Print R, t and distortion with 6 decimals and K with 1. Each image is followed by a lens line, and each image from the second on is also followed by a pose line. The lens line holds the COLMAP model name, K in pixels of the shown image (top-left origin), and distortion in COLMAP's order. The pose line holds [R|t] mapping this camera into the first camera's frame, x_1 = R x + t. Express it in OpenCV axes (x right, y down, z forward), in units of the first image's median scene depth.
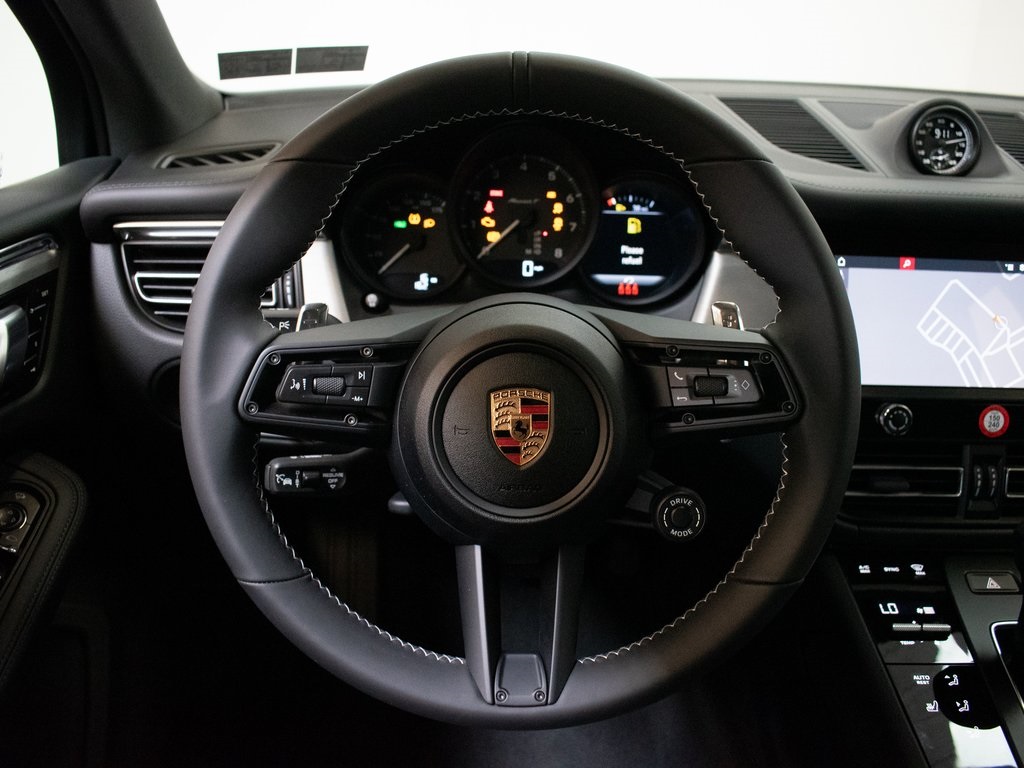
lens RADIAL K [[880.0, 0, 512.0], [0, 880.0, 384.0], [0, 0, 1]] dist [-0.092940, 0.002686]
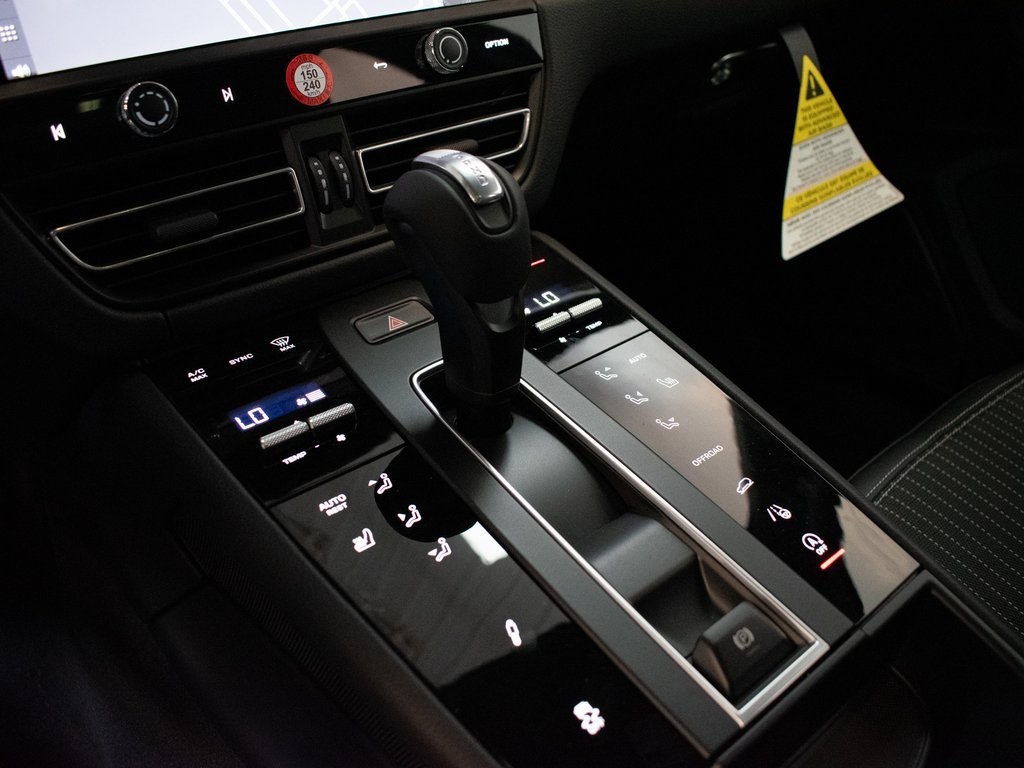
lens RADIAL K [[880.0, 0, 512.0], [0, 880.0, 384.0], [0, 0, 1]] dist [-0.092940, 0.002686]
pose [[0.760059, -0.371488, 0.533205, 0.255711], [0.305951, 0.928433, 0.210727, 0.162692], [-0.573328, 0.002970, 0.819321, 0.396026]]
